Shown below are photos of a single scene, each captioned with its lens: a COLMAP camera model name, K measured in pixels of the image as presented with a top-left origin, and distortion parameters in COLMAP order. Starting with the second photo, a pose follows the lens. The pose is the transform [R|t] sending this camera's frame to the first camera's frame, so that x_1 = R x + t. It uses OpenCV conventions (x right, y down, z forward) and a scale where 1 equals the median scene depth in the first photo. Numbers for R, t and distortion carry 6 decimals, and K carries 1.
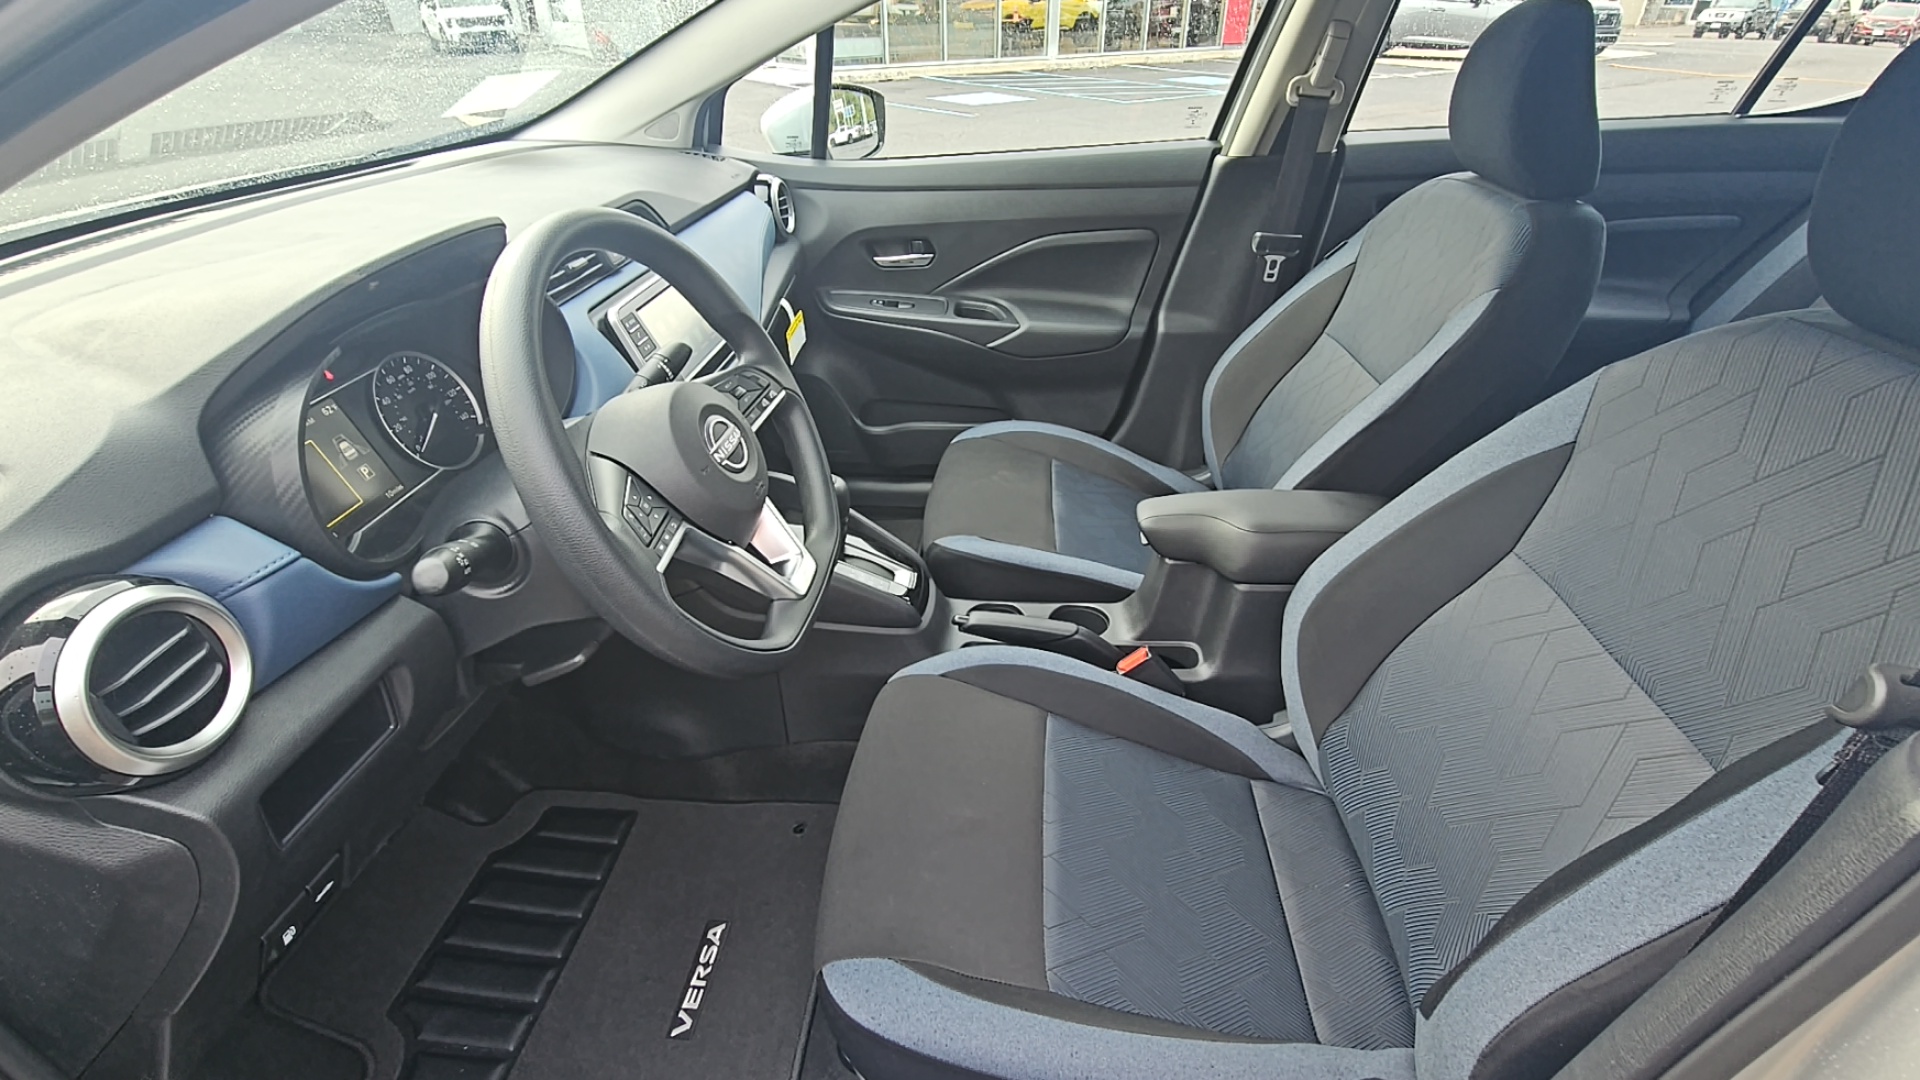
lens RADIAL K [[855.8, 0, 952.8], [0, 855.8, 533.1], [0, 0, 1]] dist [0.001759, -0.000286]
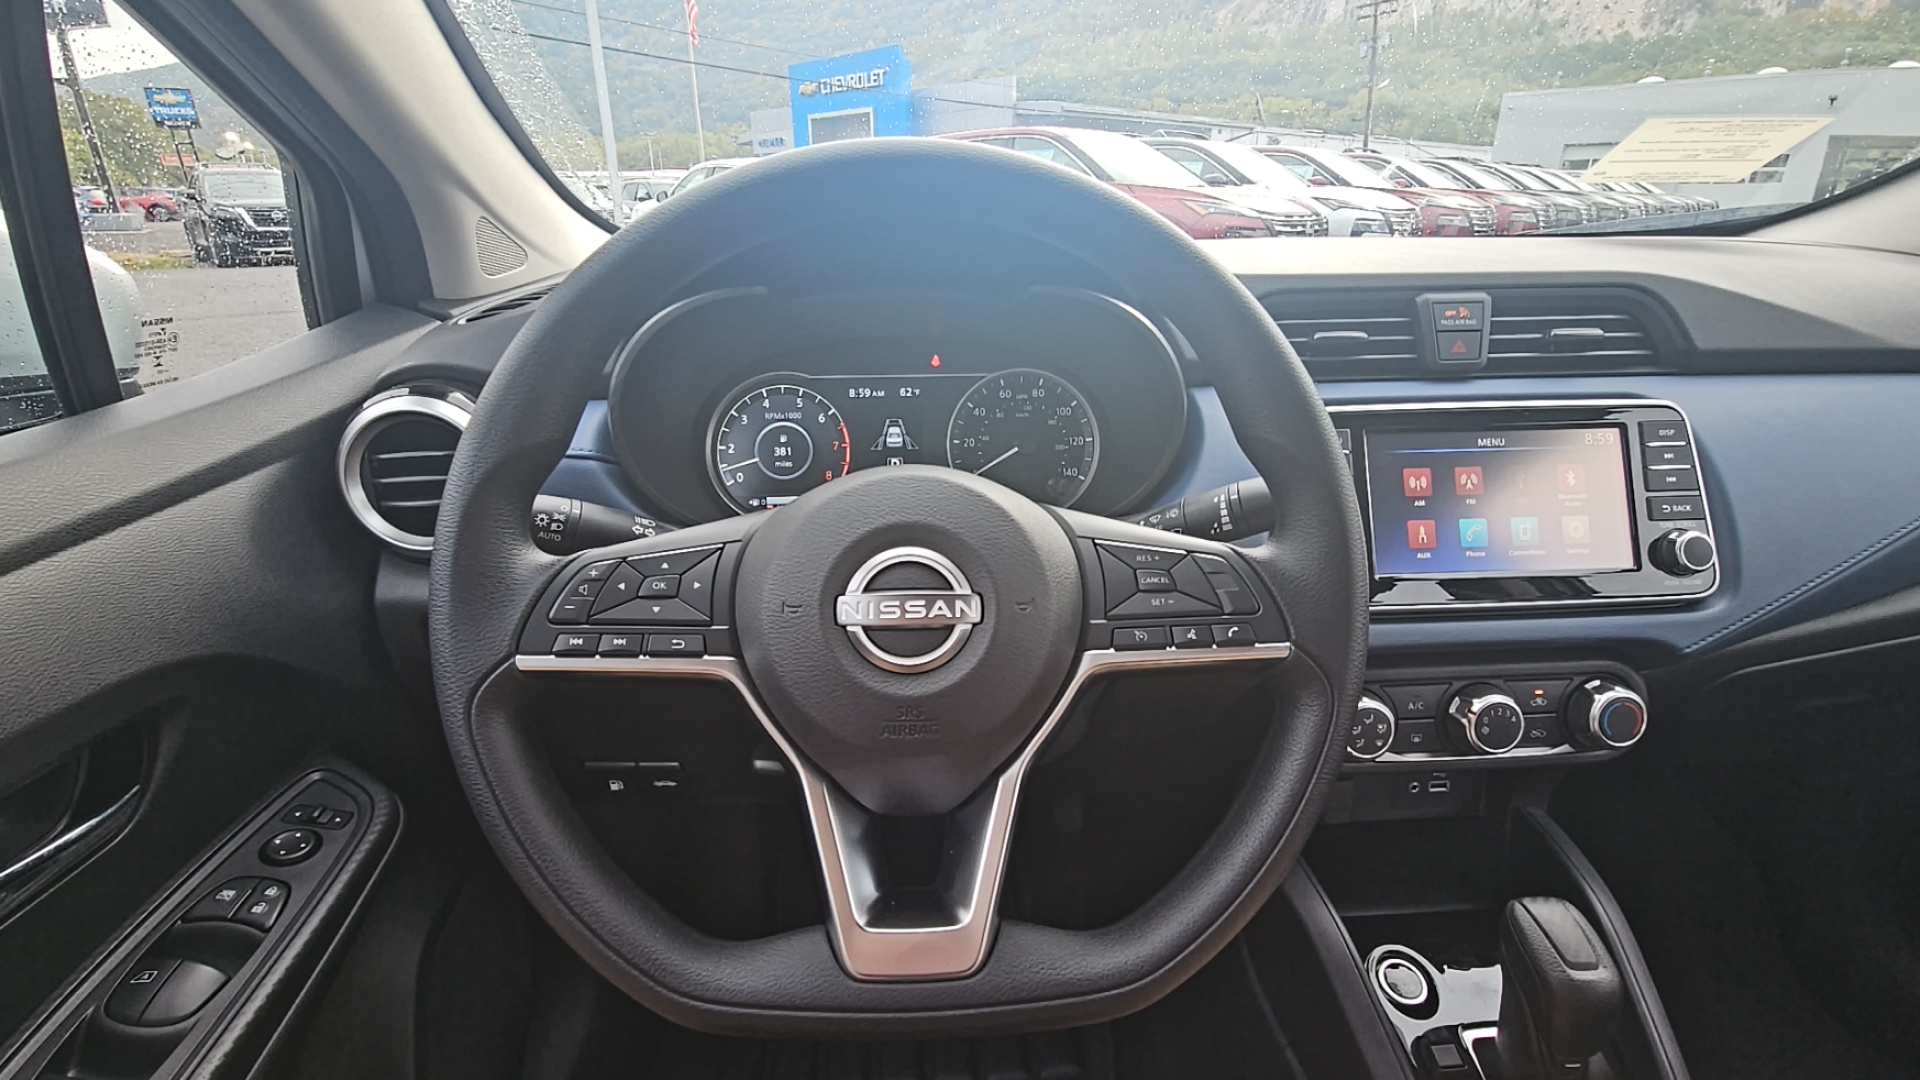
lens RADIAL K [[855.6, 0, 959.3], [0, 855.6, 533.2], [0, 0, 1]] dist [0.000021, -0.001213]
pose [[0.154105, 0.364442, -0.918387, 0.080298], [-0.511753, 0.824542, 0.241330, -0.125634], [0.845199, 0.432797, 0.313570, 0.387403]]
